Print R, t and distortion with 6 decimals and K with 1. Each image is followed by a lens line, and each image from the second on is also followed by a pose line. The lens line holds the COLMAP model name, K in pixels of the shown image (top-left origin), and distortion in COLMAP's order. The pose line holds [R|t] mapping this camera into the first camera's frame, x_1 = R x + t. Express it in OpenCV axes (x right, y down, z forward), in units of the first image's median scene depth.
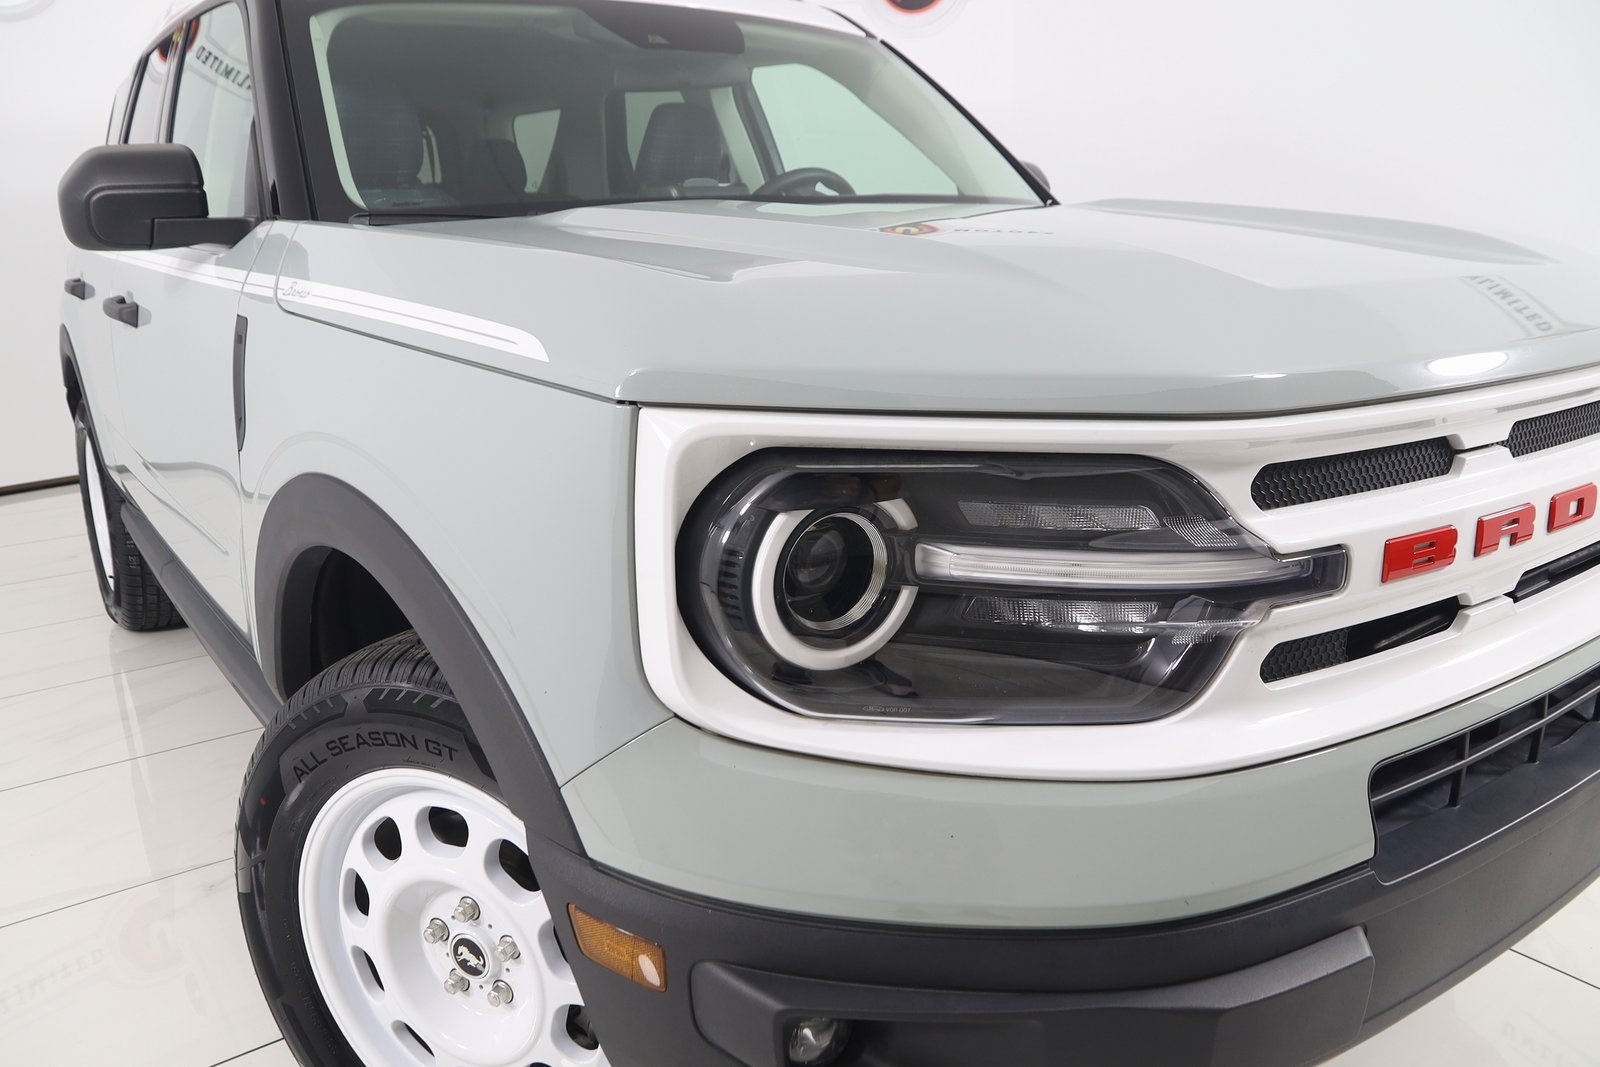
lens RADIAL K [[1273.6, 0, 804.5], [0, 1273.6, 548.6], [0, 0, 1]] dist [-0.066743, 0.017880]
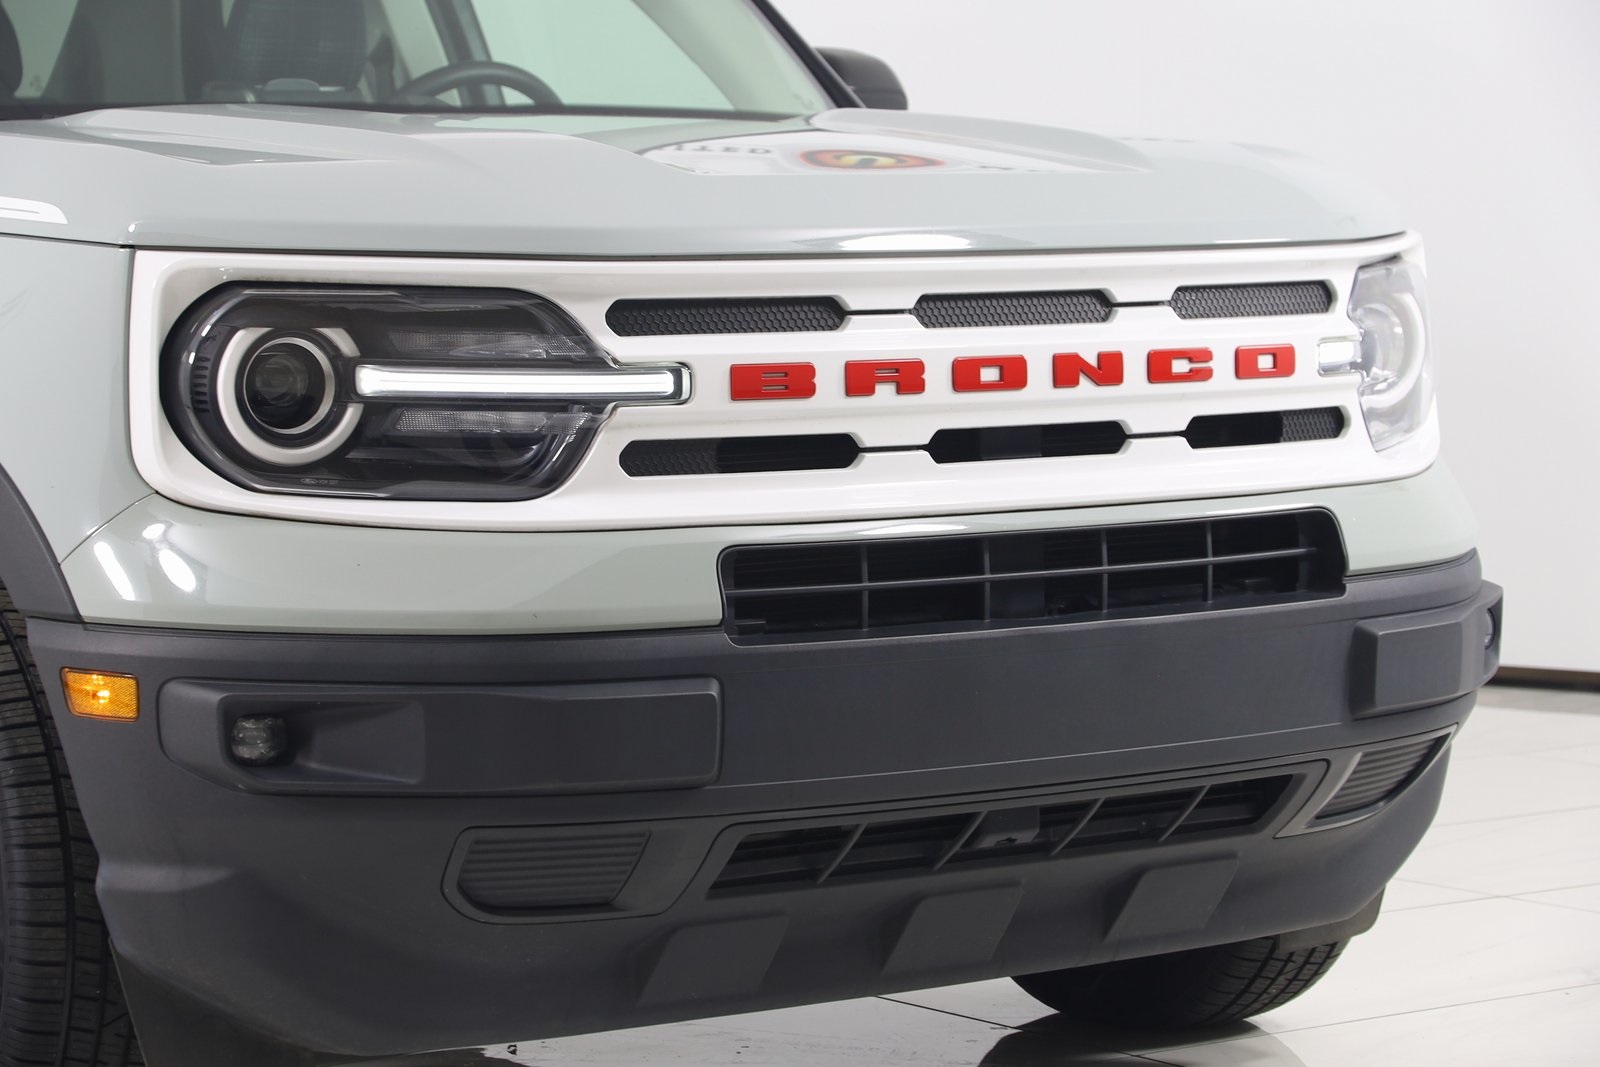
lens RADIAL K [[4741.4, 0, 809.4], [0, 4741.4, 524.5], [0, 0, 1]] dist [0.359036, 0.000000]
pose [[0.999286, 0.009673, -0.036520, 0.697628], [-0.016400, 0.981898, -0.188697, 1.014057], [0.034034, 0.189161, 0.981356, -3.513302]]
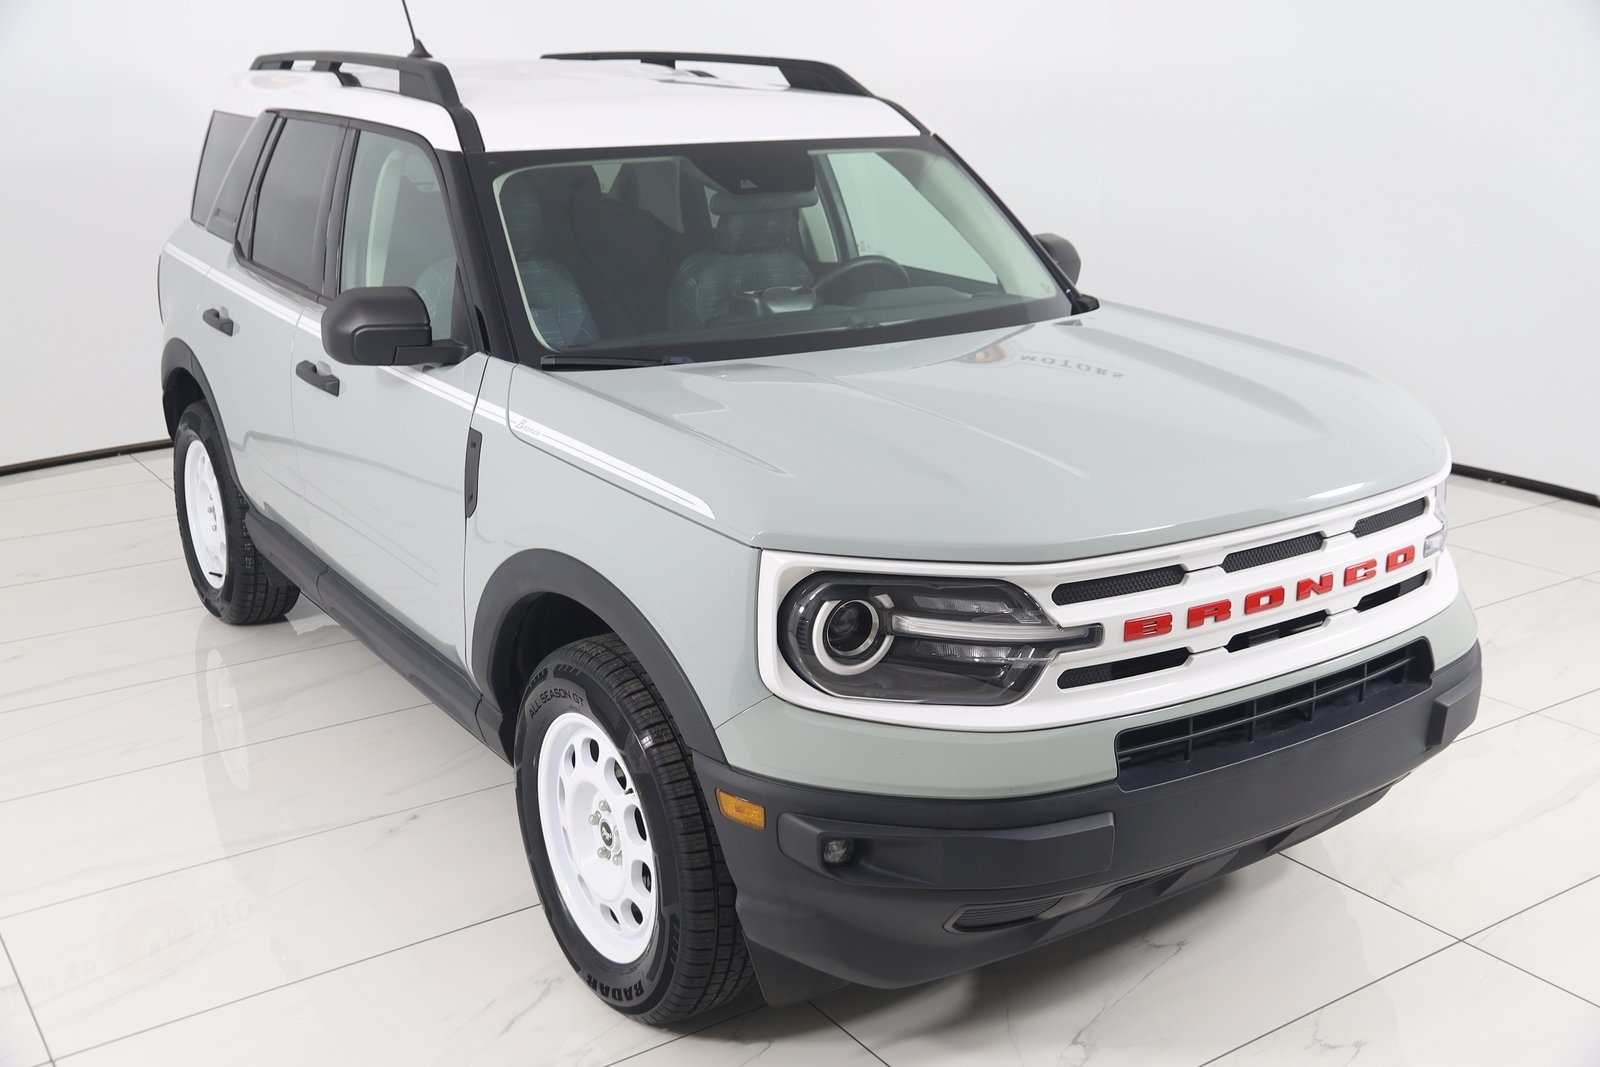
lens RADIAL K [[1765.7, 0, 808.0], [0, 1765.7, 563.9], [0, 0, 1]] dist [0.045477, 0.000000]
pose [[0.998828, 0.027736, -0.039660, 0.060767], [-0.026485, 0.999145, 0.031731, -0.171080], [0.040507, -0.030643, 0.998709, -1.822563]]
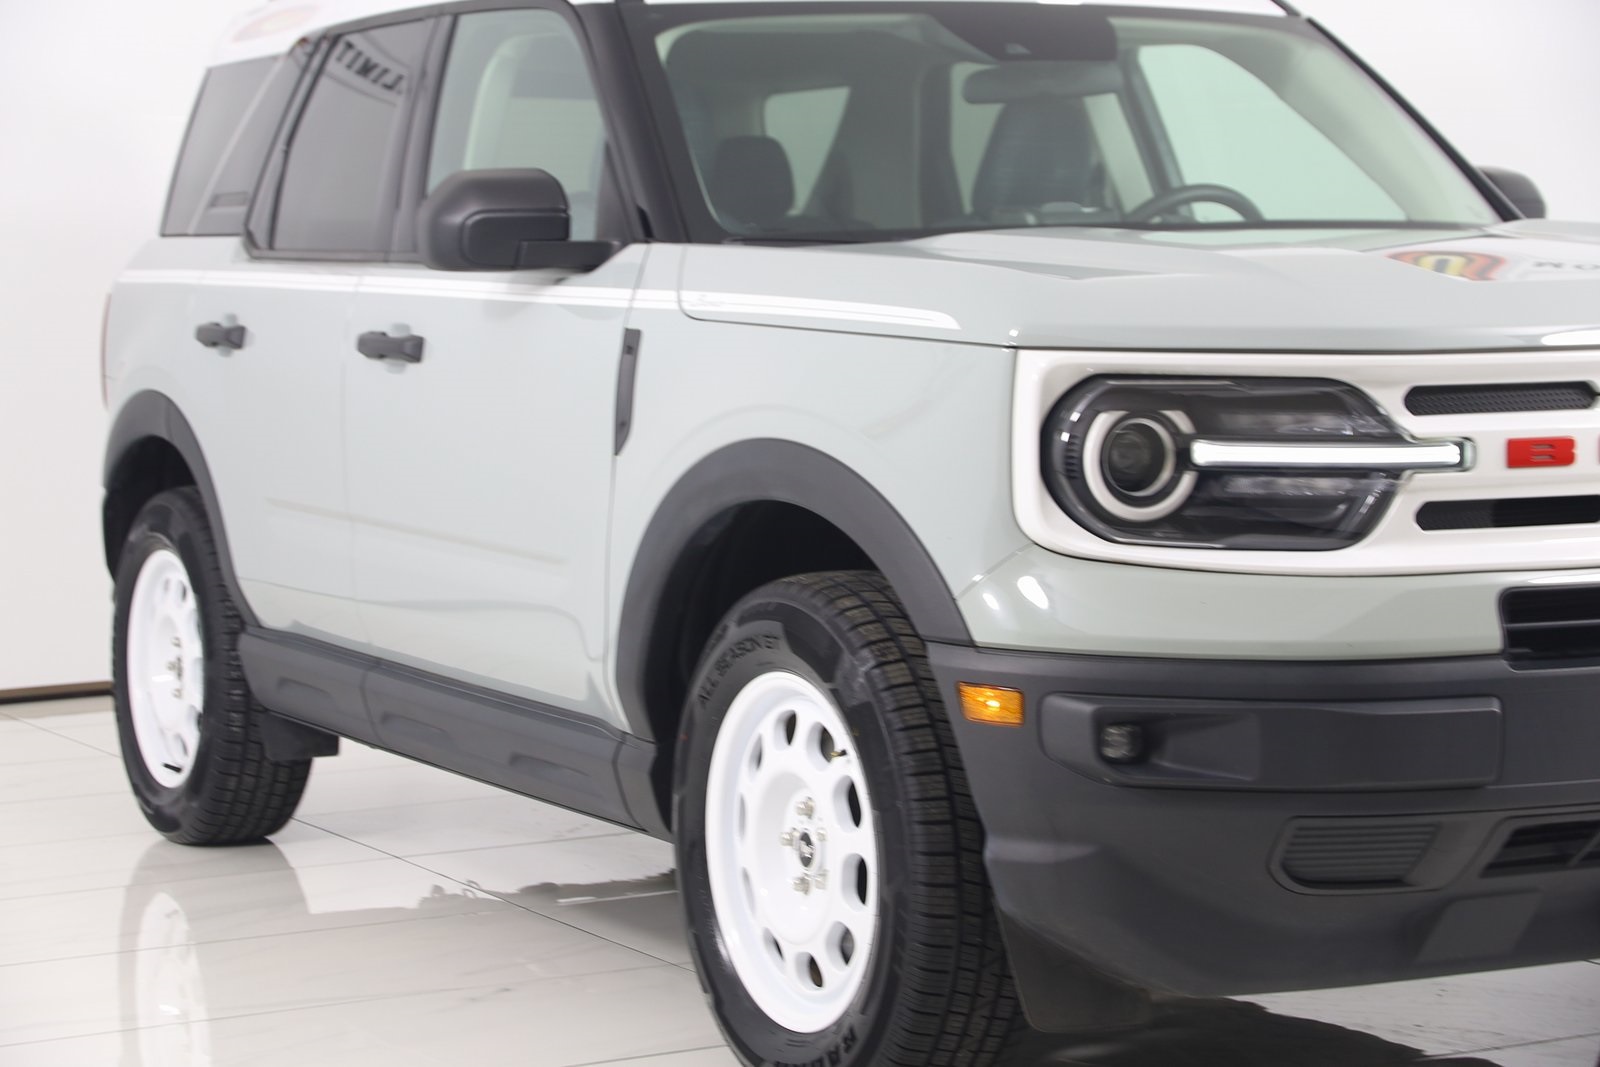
lens RADIAL K [[3804.7, 0, 739.2], [0, 3804.7, 522.3], [0, 0, 1]] dist [0.241664, 0.000000]
pose [[0.986577, 0.010866, -0.162935, 0.297736], [-0.041719, 0.981443, -0.187160, 0.975743], [0.157877, 0.191445, 0.968723, -3.536370]]
